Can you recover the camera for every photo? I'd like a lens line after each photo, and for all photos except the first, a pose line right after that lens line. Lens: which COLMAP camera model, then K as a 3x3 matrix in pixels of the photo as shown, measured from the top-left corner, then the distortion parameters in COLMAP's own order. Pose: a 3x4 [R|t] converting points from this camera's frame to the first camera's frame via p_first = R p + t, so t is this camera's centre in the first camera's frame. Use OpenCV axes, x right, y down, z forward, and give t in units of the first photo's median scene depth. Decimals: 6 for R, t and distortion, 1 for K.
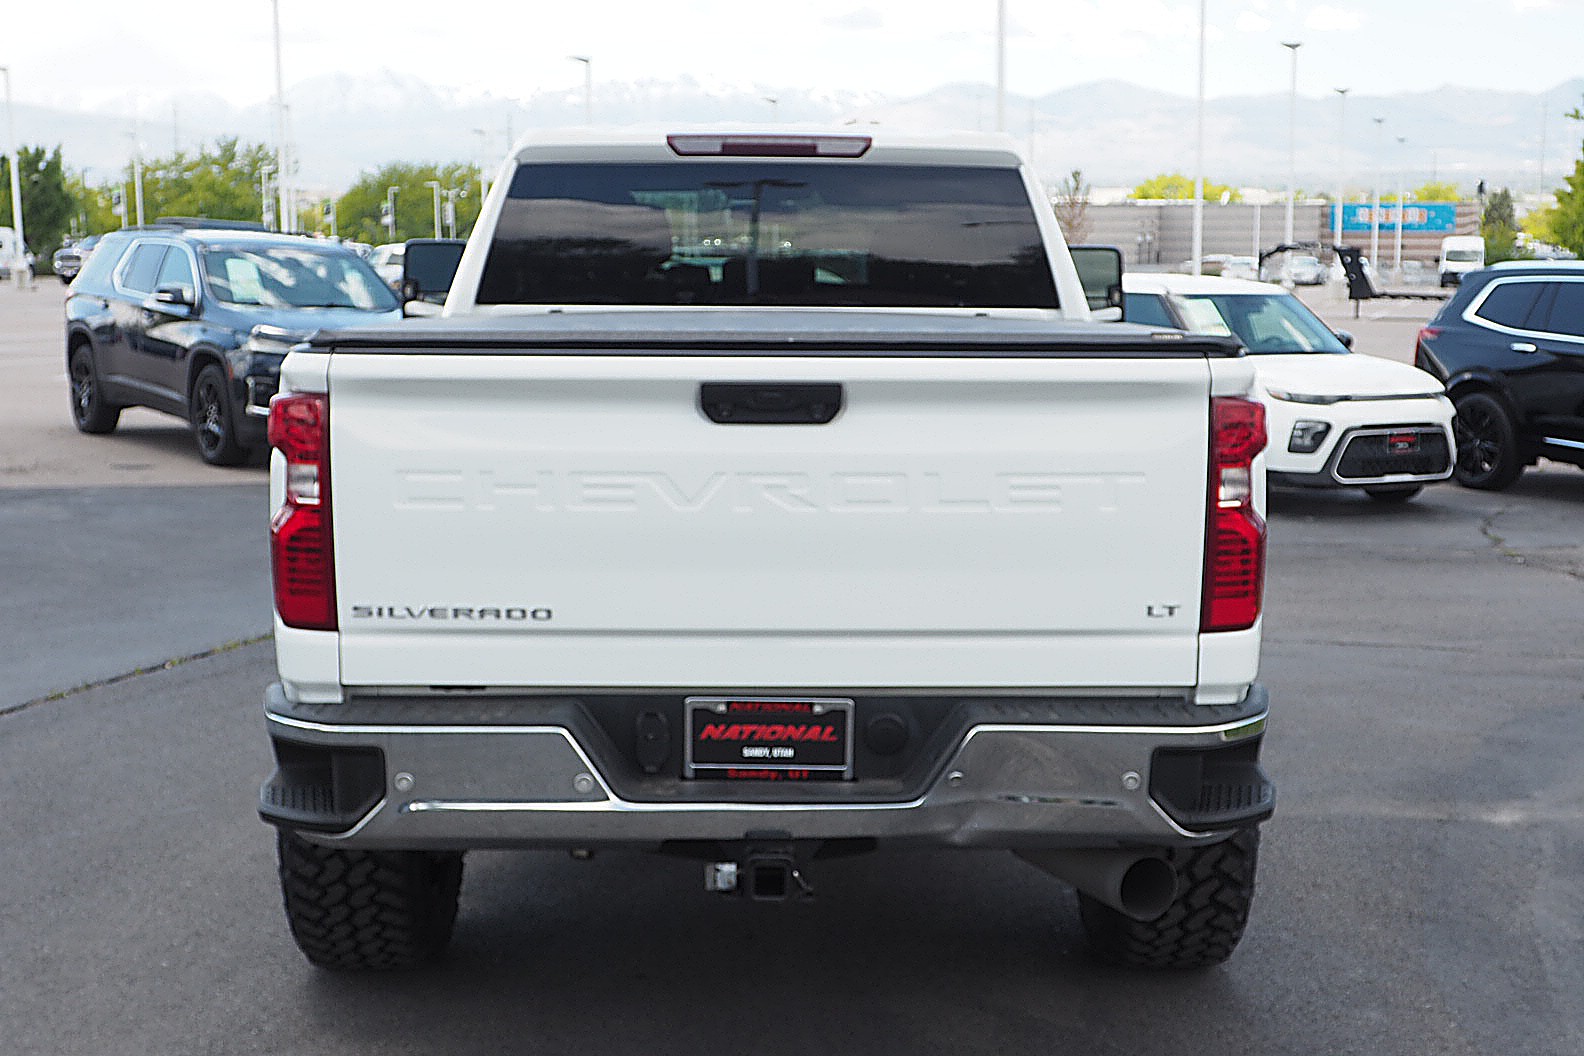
lens RADIAL K [[2237.7, 0, 792.0], [0, 2237.7, 528.0], [0, 0, 1]] dist [-0.068350, 0.065560]
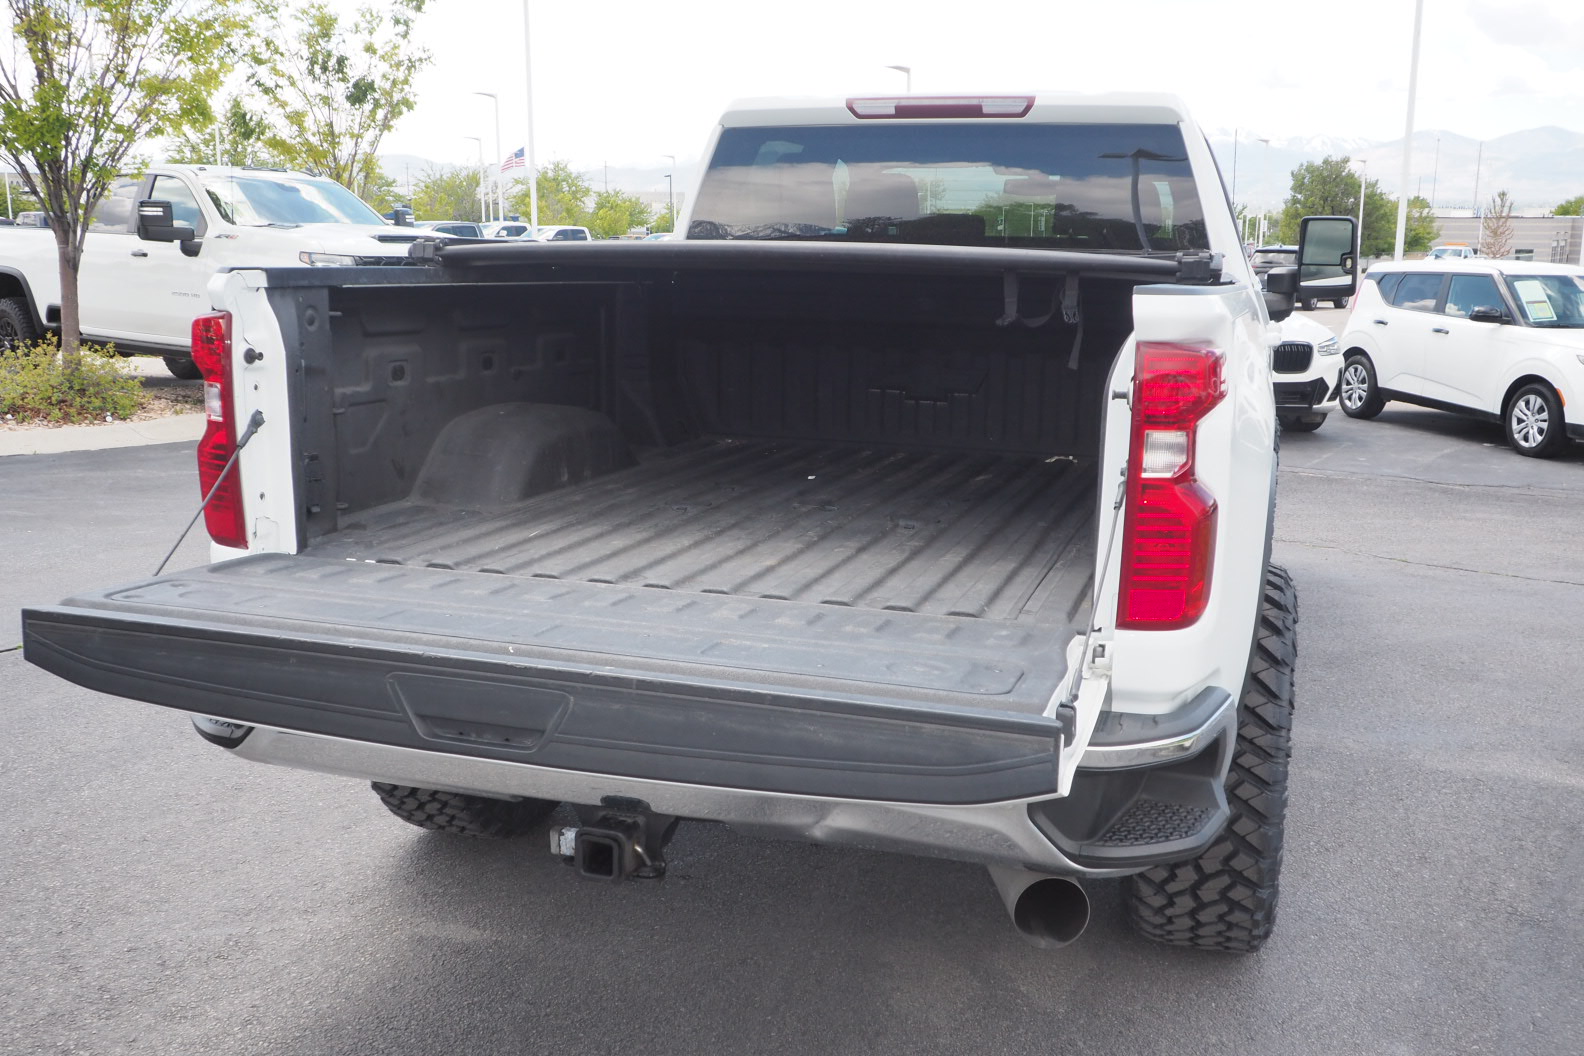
lens RADIAL K [[1465.0, 0, 798.9], [0, 1465.0, 506.7], [0, 0, 1]] dist [-0.007768, -0.017942]
pose [[0.946632, 0.064374, -0.315823, 0.240294], [-0.048709, 0.997171, 0.057253, -0.023289], [0.318615, -0.038814, 0.947089, 0.446536]]
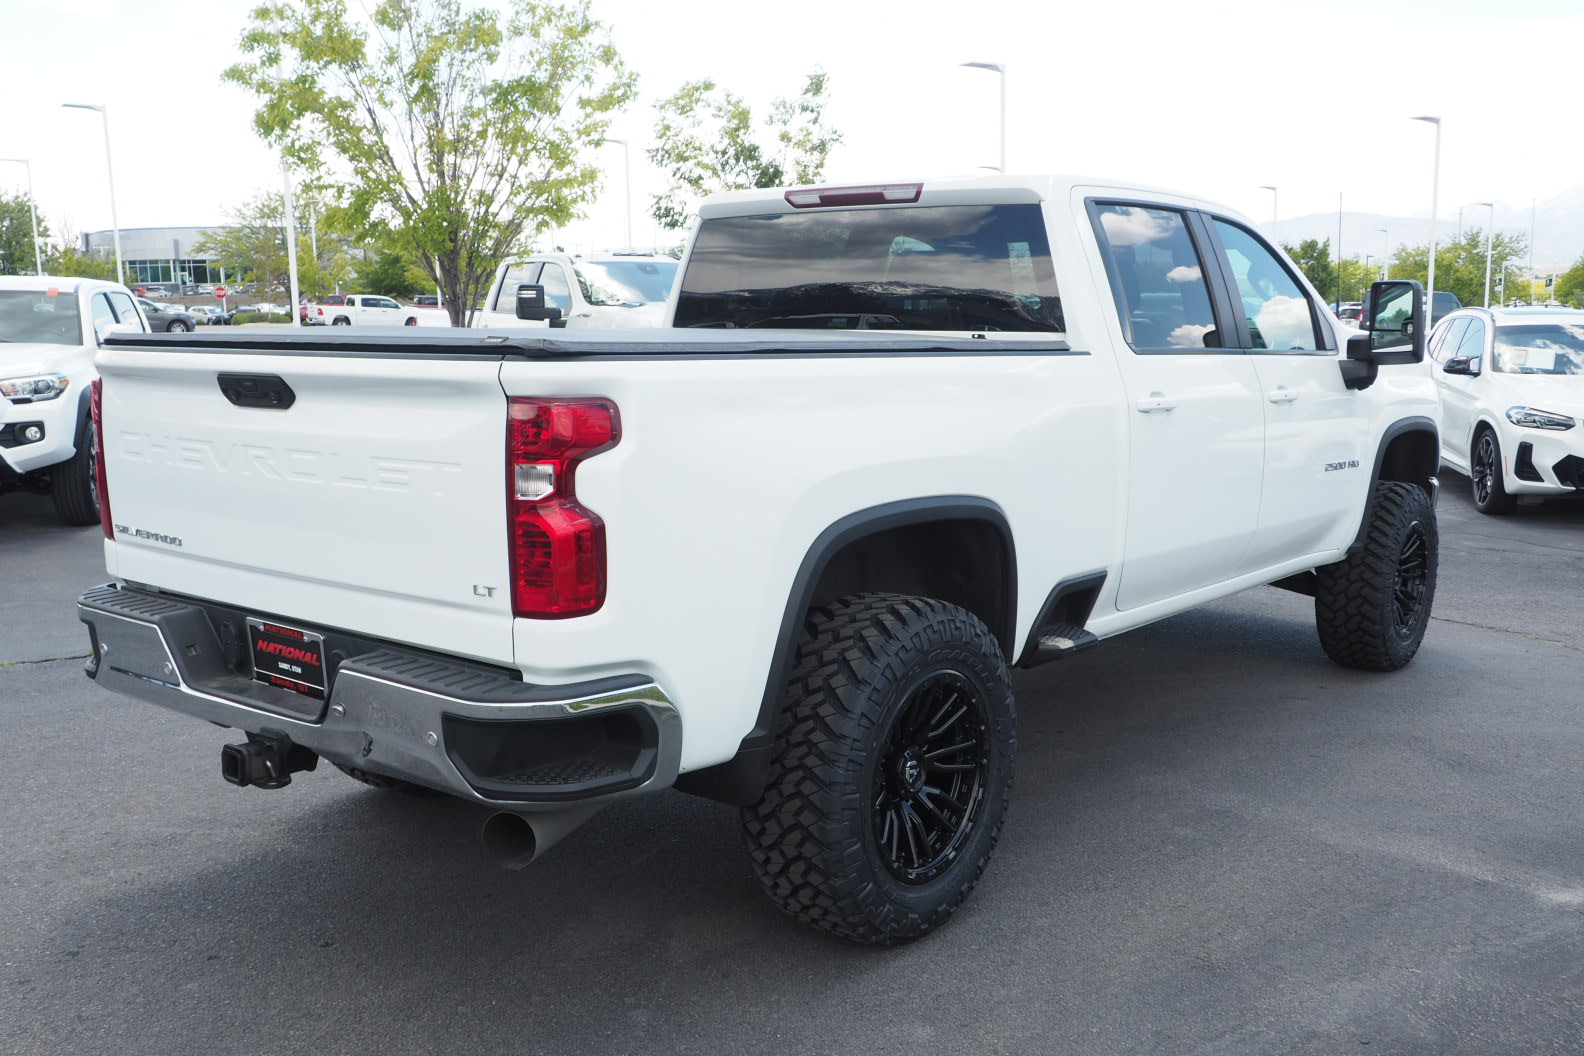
lens RADIAL K [[1513.7, 0, 791.7], [0, 1513.7, 545.2], [0, 0, 1]] dist [-0.008347, -0.008724]
pose [[0.767011, 0.091601, -0.635062, 0.745246], [-0.074709, 0.995775, 0.053399, -0.035851], [0.637270, 0.006487, 0.770613, 0.519329]]
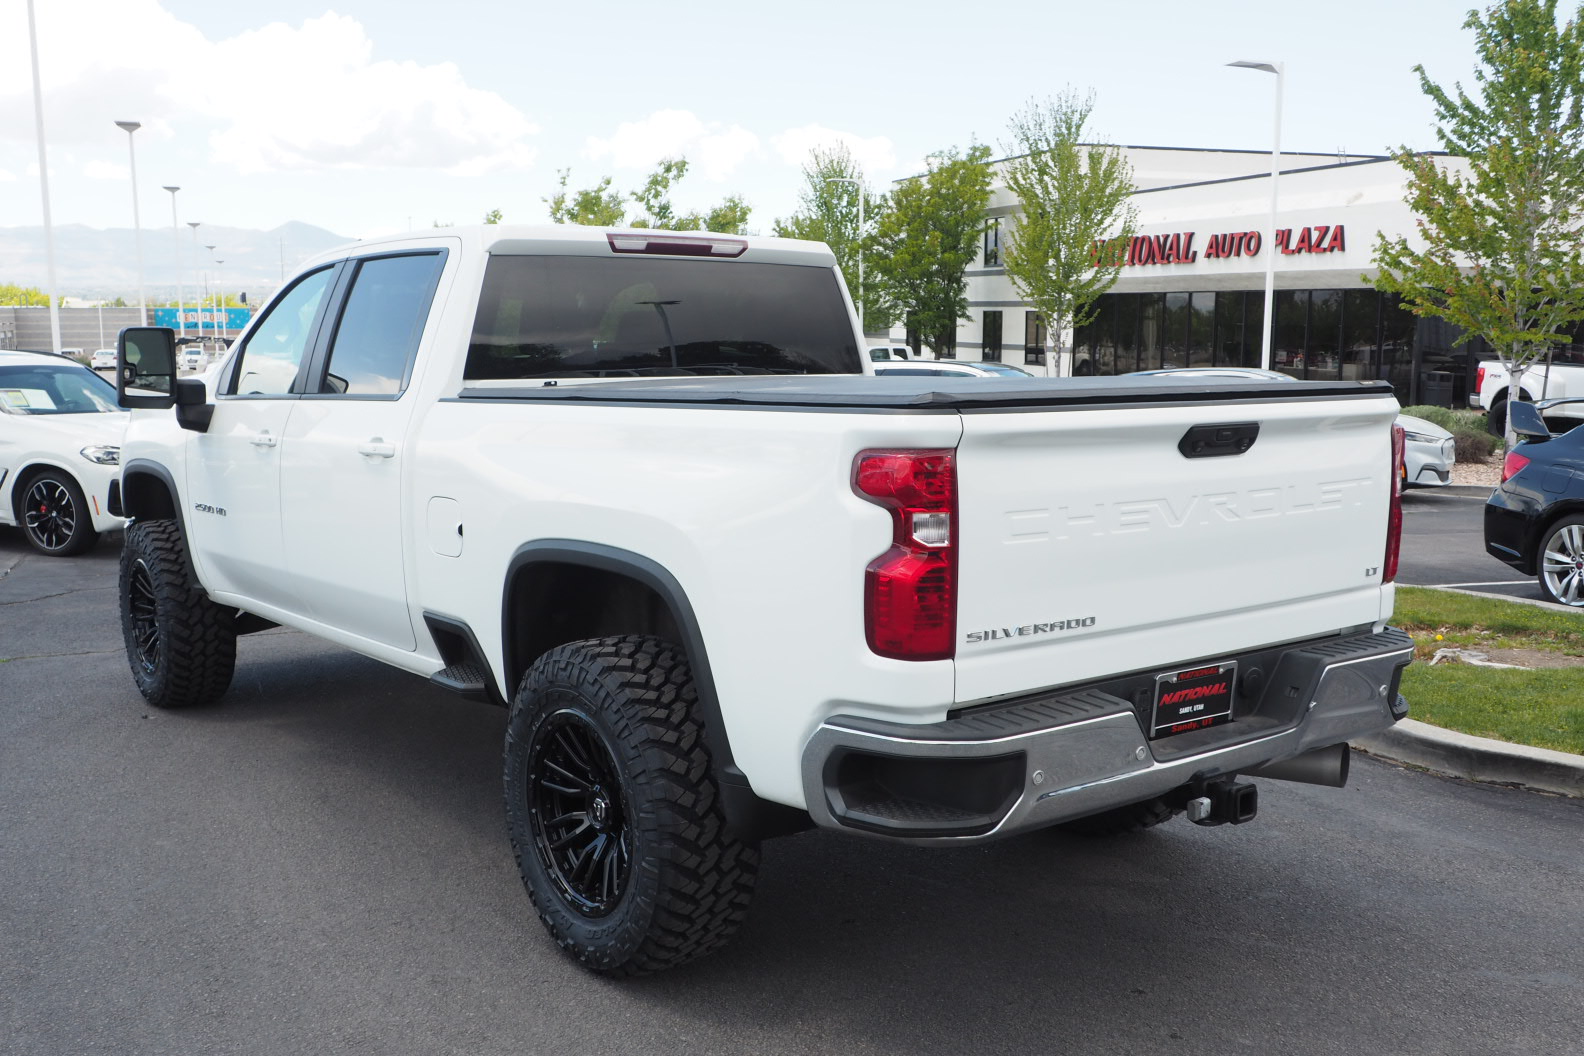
lens RADIAL K [[1577.1, 0, 792.0], [0, 1577.1, 528.0], [0, 0, 1]] dist [-0.008682, -0.002583]
pose [[0.793169, -0.076371, 0.604194, -0.741680], [0.080819, 0.996531, 0.019865, -0.041590], [-0.603615, 0.033074, 0.796590, 0.405797]]
